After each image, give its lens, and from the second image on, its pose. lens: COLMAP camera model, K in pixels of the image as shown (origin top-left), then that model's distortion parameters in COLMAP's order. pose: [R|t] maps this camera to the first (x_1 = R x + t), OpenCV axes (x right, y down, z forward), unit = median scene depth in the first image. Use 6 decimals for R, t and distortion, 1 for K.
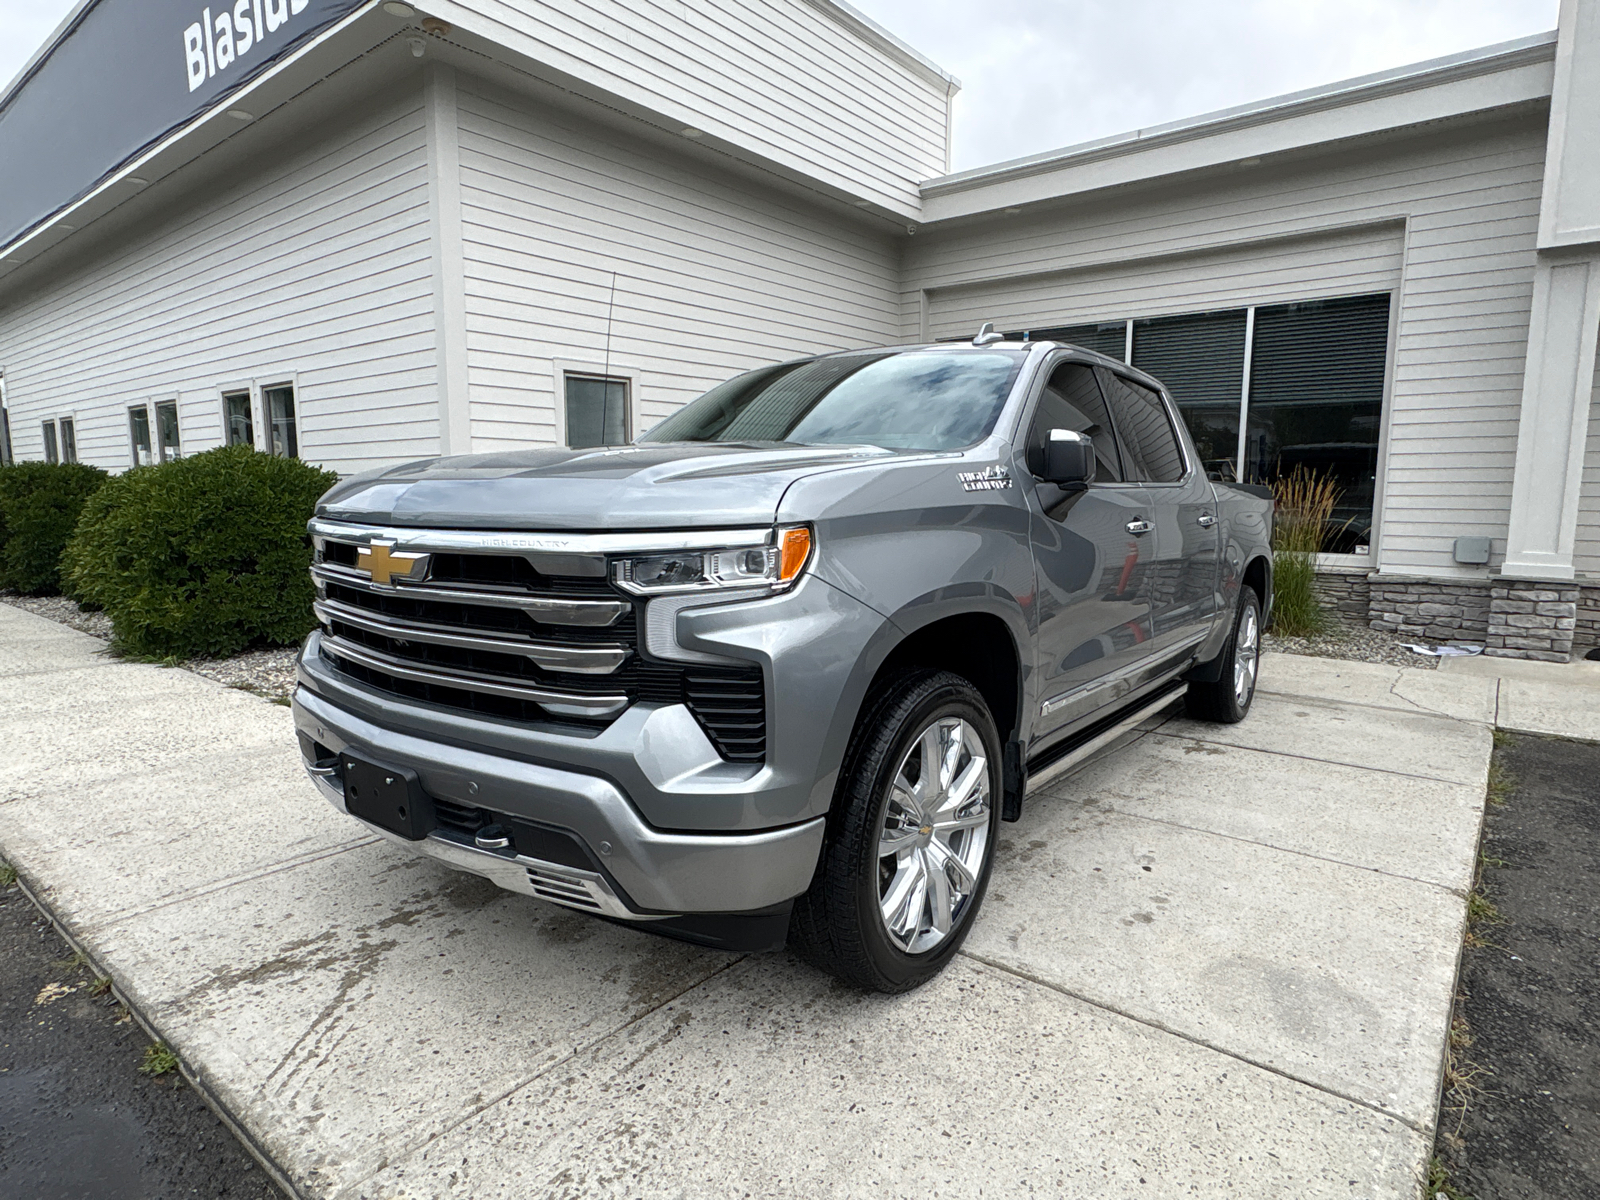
lens RADIAL K [[898.9, 0, 796.4], [0, 898.9, 599.0], [0, 0, 1]] dist [0.001235, 0.000054]
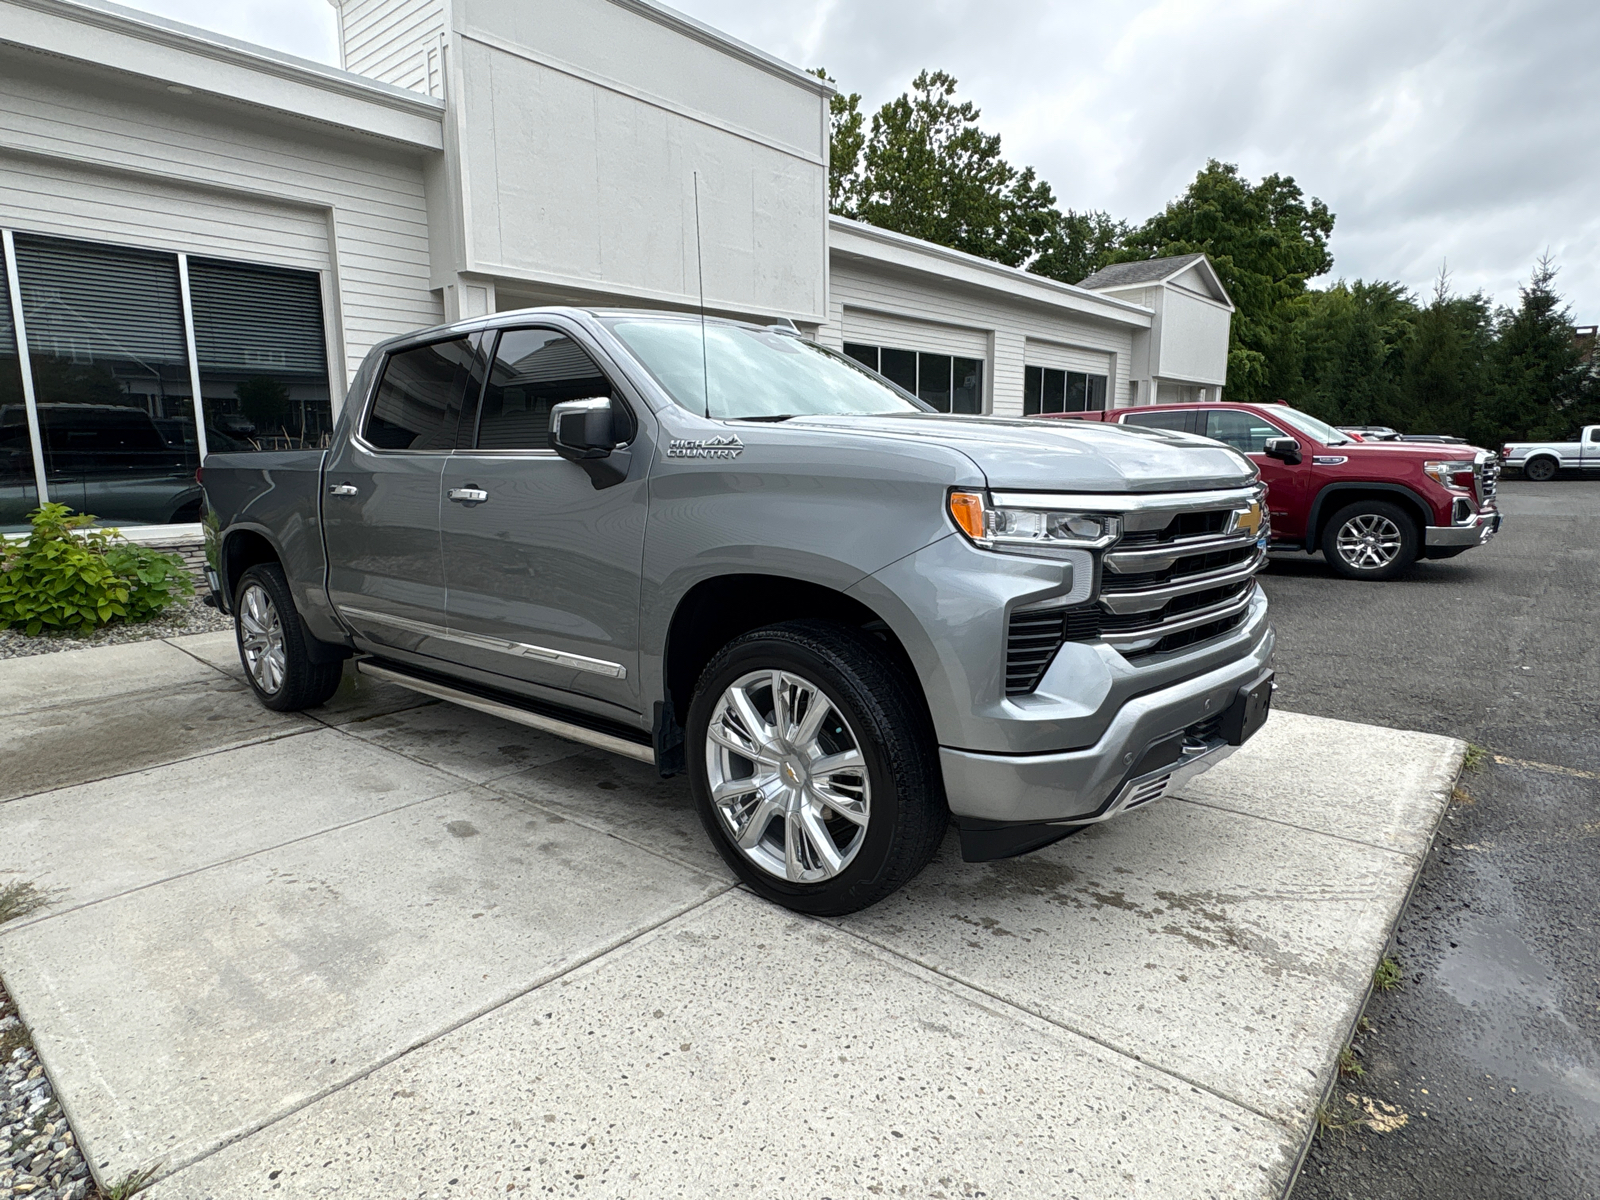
lens RADIAL K [[898.9, 0, 796.4], [0, 898.9, 599.0], [0, 0, 1]] dist [0.001235, 0.000054]
pose [[0.044192, -0.170897, 0.984297, -1.139881], [0.133566, 0.977425, 0.163707, -0.143286], [-0.990054, 0.124234, 0.066021, 1.035208]]
